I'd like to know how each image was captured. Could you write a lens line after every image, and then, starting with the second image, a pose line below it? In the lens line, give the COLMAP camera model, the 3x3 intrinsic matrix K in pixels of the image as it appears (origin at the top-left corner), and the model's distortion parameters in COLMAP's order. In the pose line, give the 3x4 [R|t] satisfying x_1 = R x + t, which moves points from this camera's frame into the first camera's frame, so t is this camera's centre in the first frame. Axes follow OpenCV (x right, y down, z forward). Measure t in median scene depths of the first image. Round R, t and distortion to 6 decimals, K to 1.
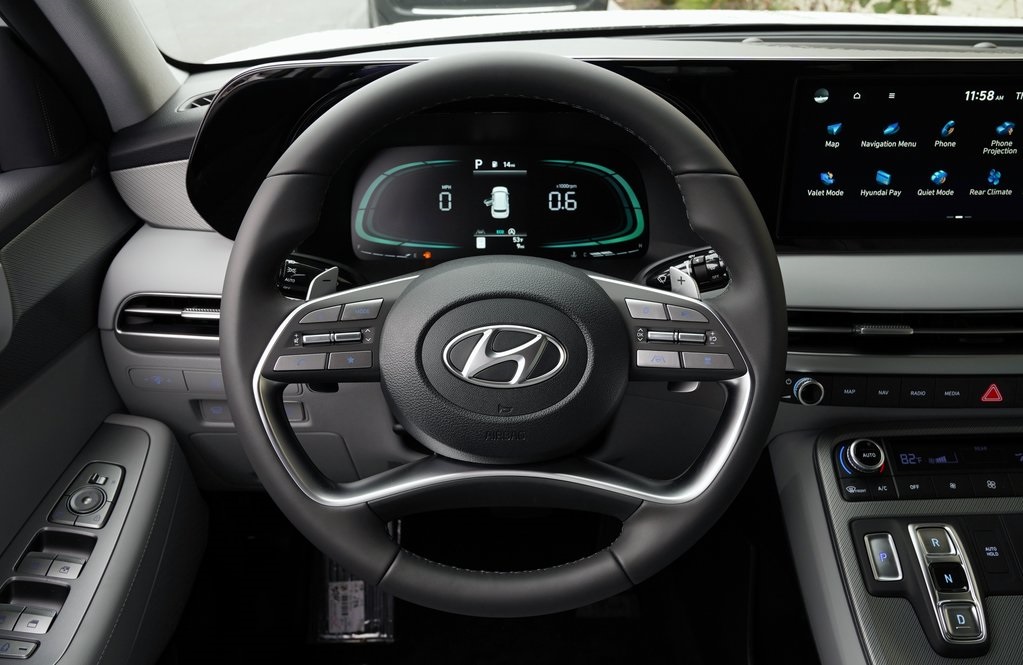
lens RADIAL K [[838.2, 0, 511.5], [0, 838.2, 332.5], [0, 0, 1]] dist [-0.098873, 0.125790]
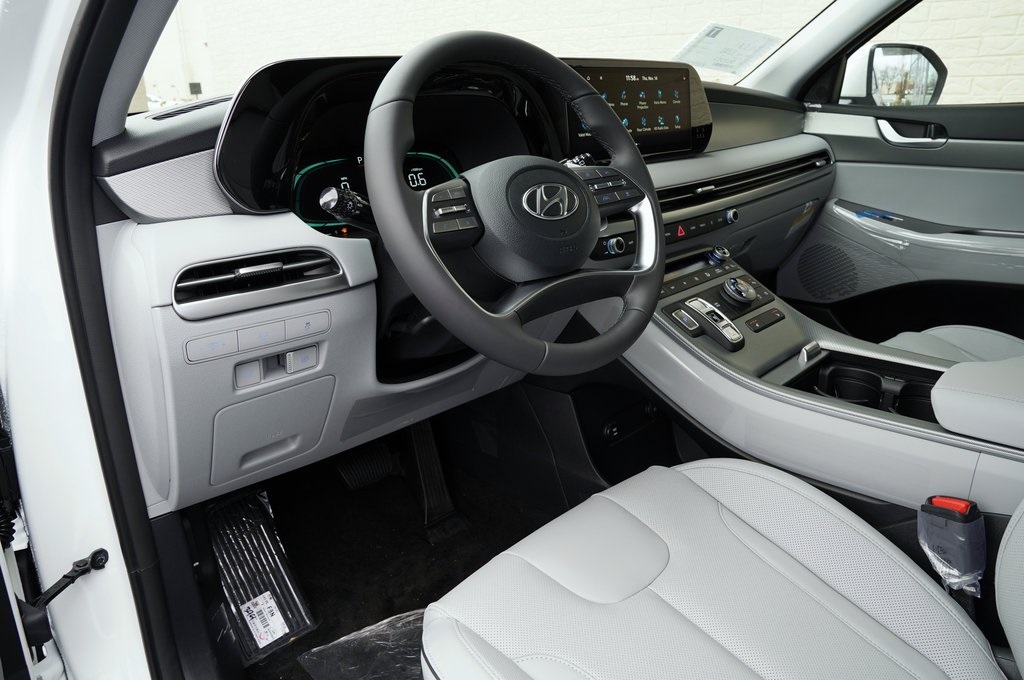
lens RADIAL K [[706.4, 0, 512.0], [0, 706.4, 340.0], [0, 0, 1]] dist [-0.131365, 0.091462]
pose [[0.736484, -0.245758, 0.630233, -0.767138], [0.344162, 0.938207, -0.036334, 0.236608], [-0.582360, 0.243662, 0.775555, 0.062125]]
